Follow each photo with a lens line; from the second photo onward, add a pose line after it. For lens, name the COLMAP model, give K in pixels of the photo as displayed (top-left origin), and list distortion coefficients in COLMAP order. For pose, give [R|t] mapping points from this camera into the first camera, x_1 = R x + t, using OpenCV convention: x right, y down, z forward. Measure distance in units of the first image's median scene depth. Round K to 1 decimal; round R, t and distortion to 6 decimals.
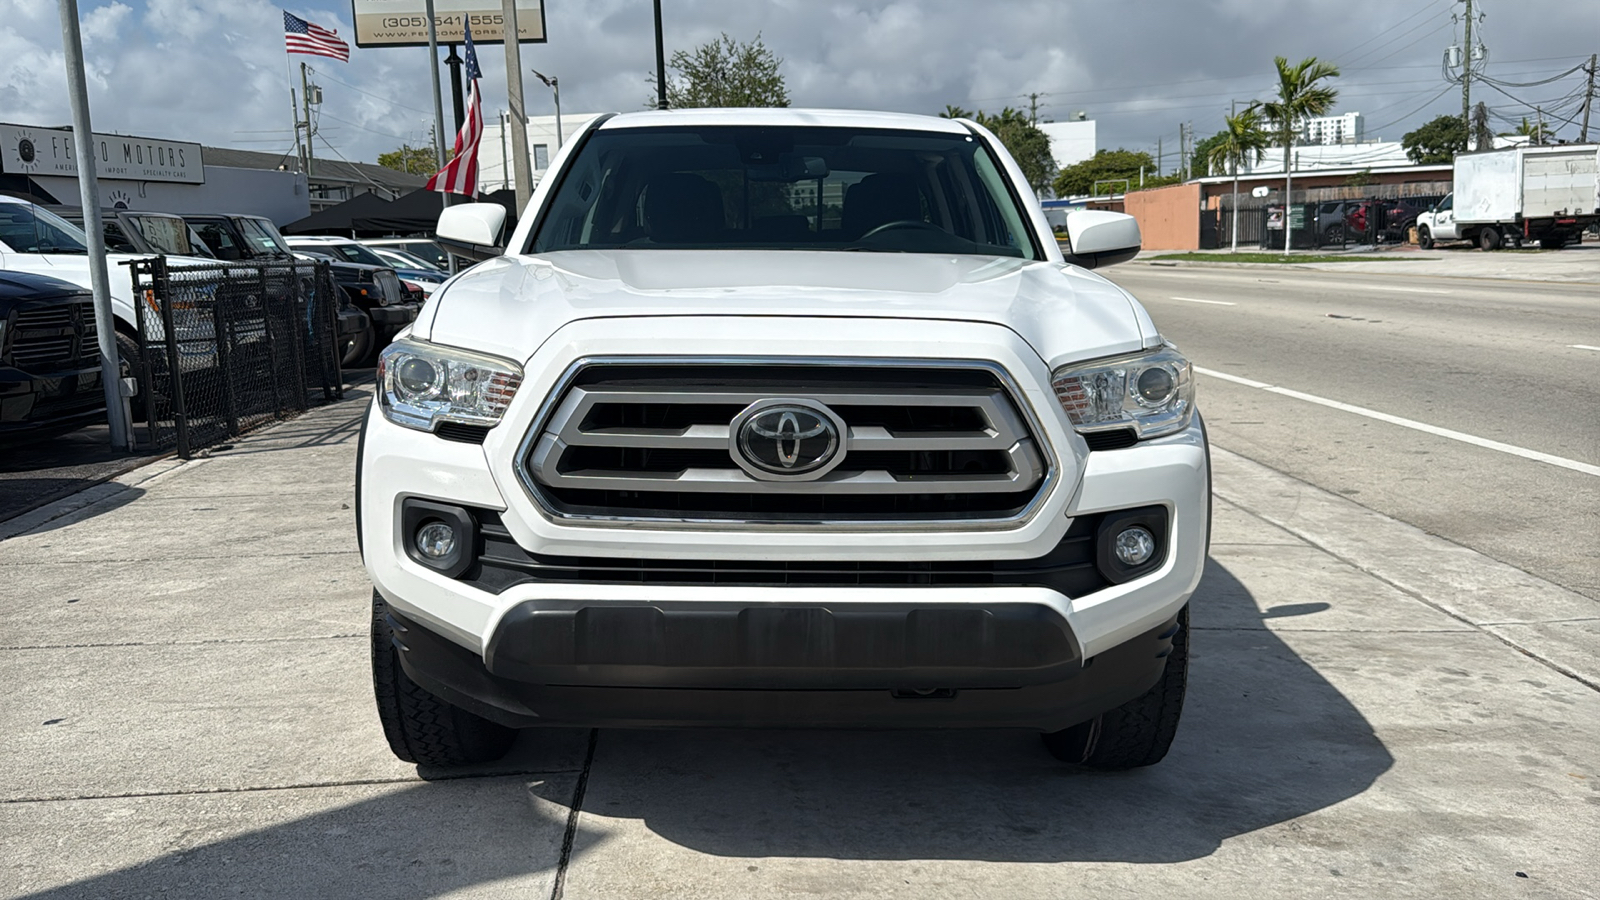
lens RADIAL K [[1370.6, 0, 780.1], [0, 1370.6, 446.6], [0, 0, 1]] dist [0.079296, -0.159541]
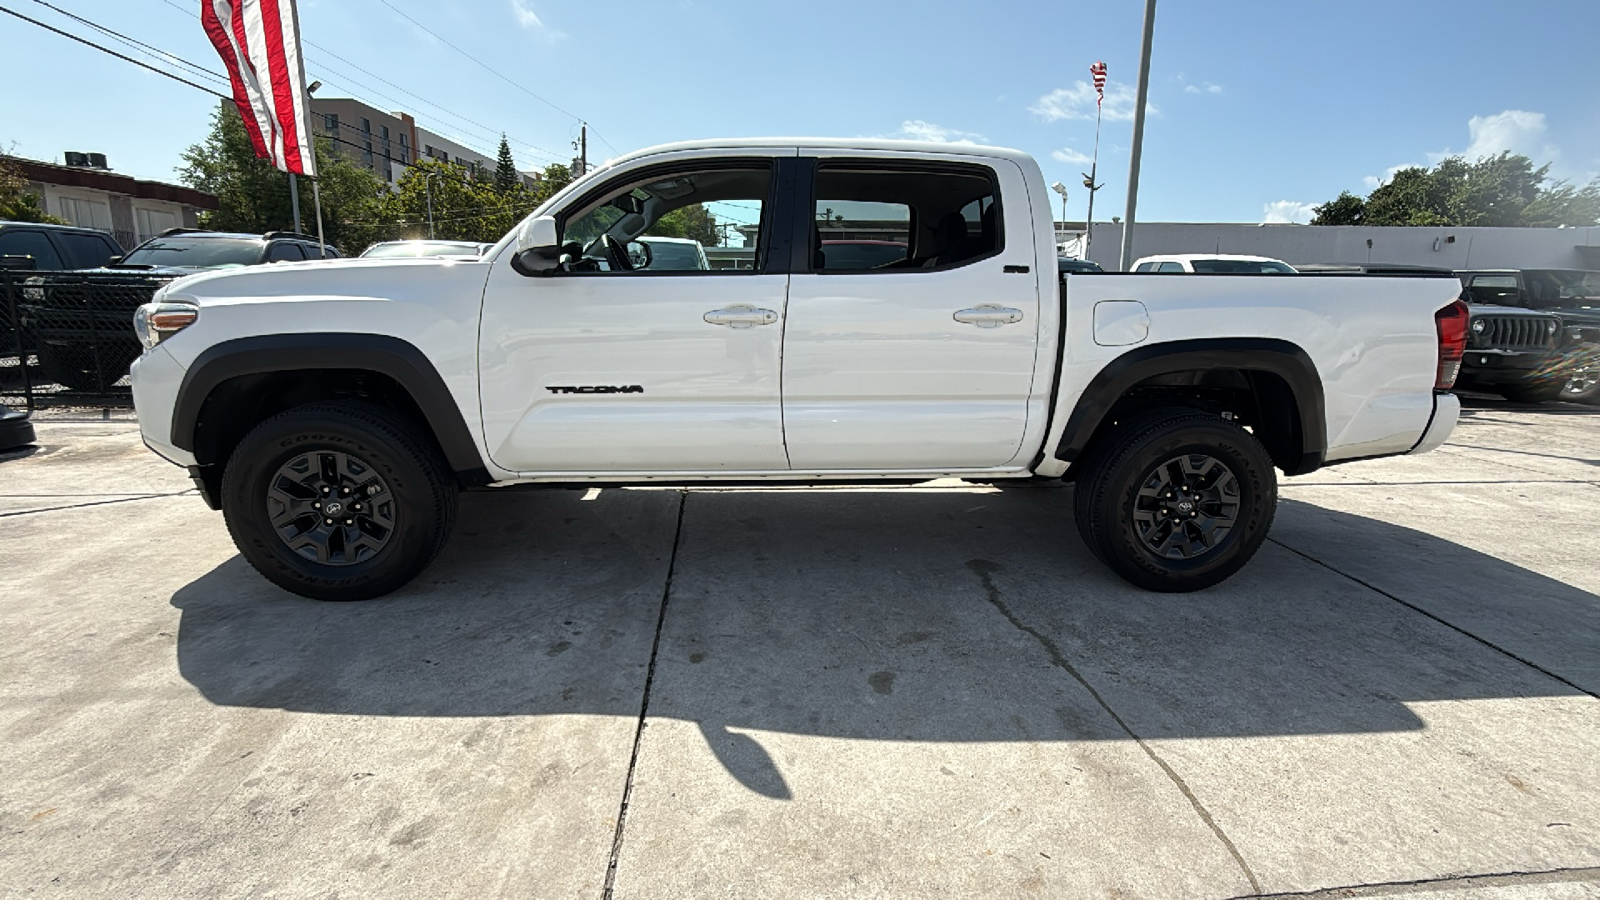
lens RADIAL K [[730.1, 0, 800.0], [0, 730.1, 450.0], [0, 0, 1]] dist [0.000506, -0.000110]
pose [[0.074578, 0.224048, -0.971720, 1.033241], [-0.165048, 0.963768, 0.209547, -0.175968], [0.983462, 0.144753, 0.108855, 1.409808]]
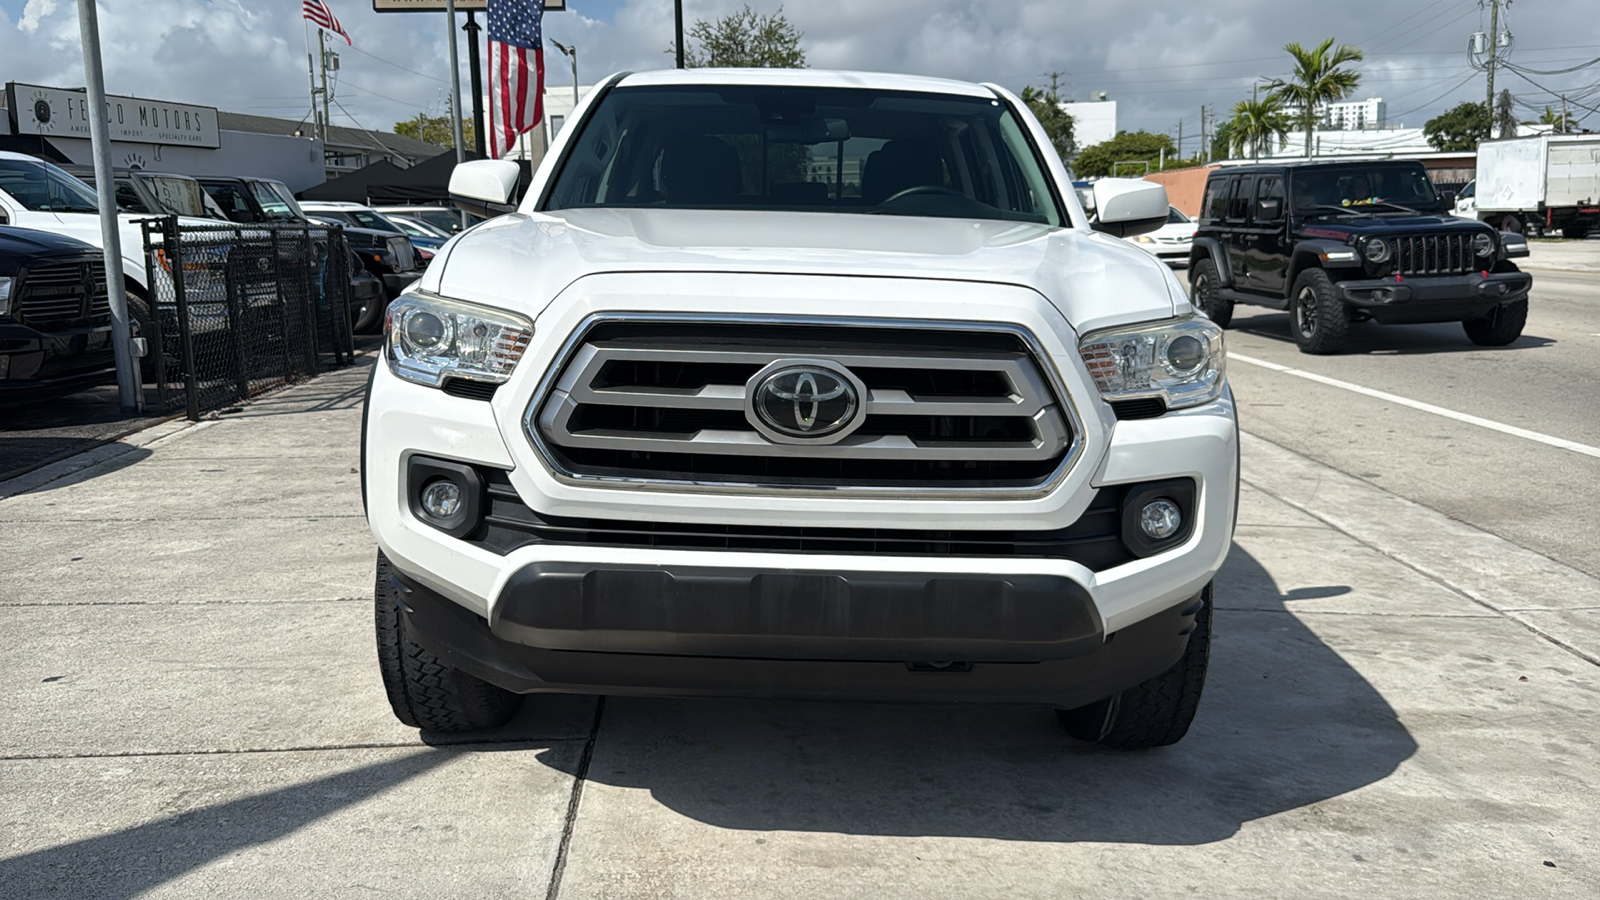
lens RADIAL K [[1372.6, 0, 784.4], [0, 1372.6, 444.6], [0, 0, 1]] dist [0.078141, -0.158560]
pose [[0.999804, 0.019056, -0.005378, -0.002625], [-0.018973, 0.999705, 0.015153, 0.008061], [0.005665, -0.015048, 0.999871, 0.021964]]
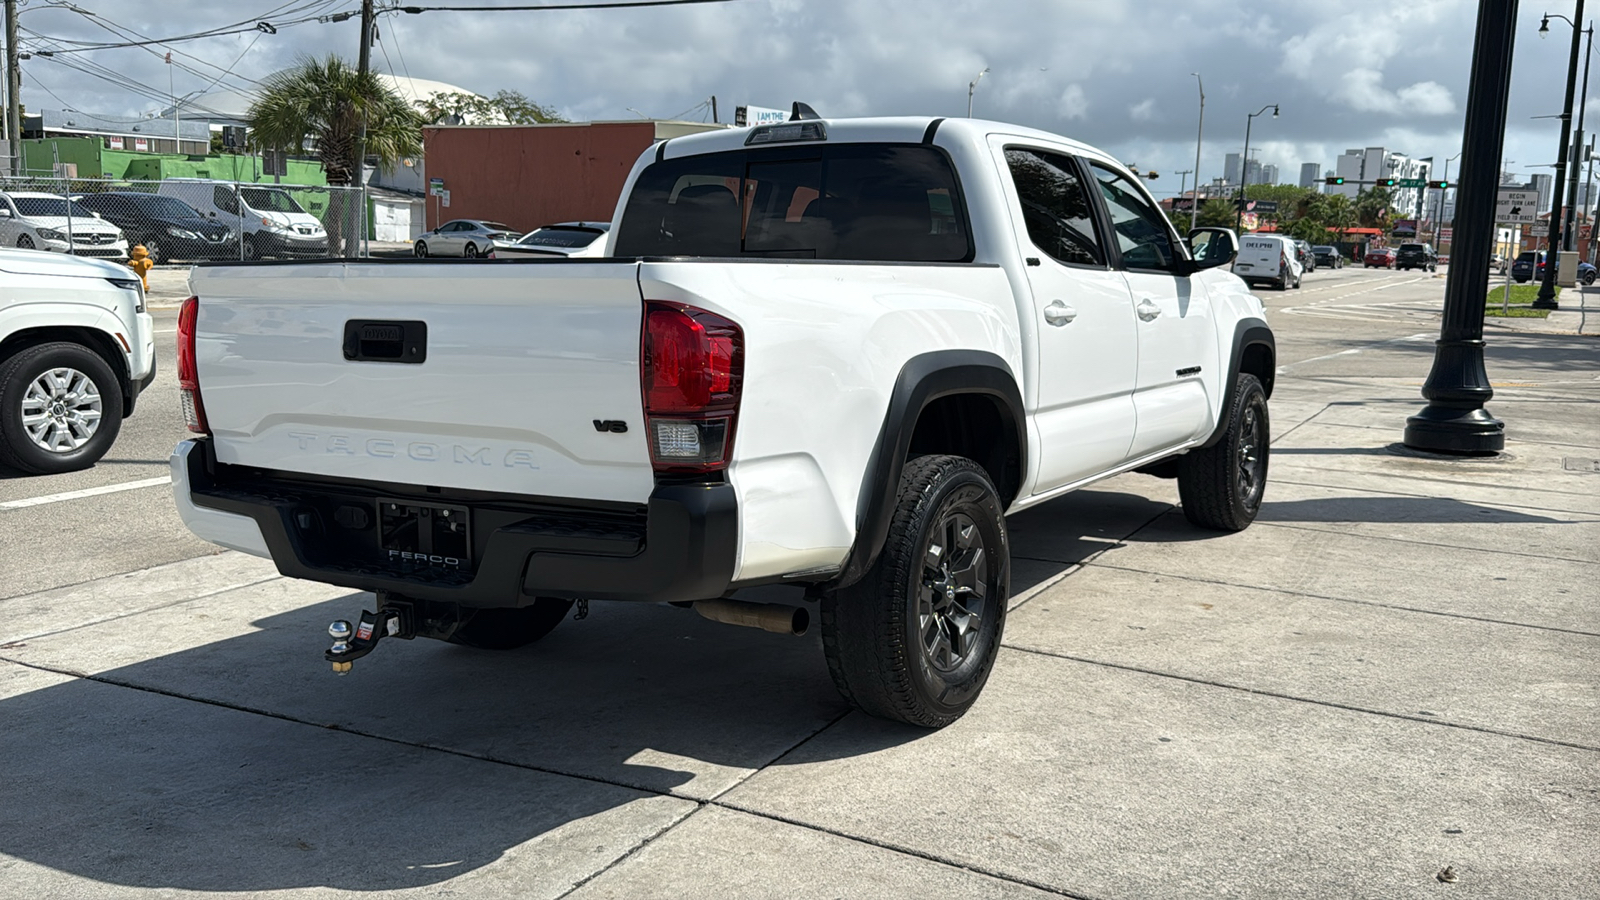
lens RADIAL K [[1362.0, 0, 827.0], [0, 1362.0, 453.4], [0, 0, 1]] dist [0.148896, -0.317900]
pose [[-0.857702, -0.068615, 0.509548, -0.742369], [0.076157, 0.963168, 0.257891, -0.418670], [-0.508475, 0.260000, -0.820886, 2.897626]]
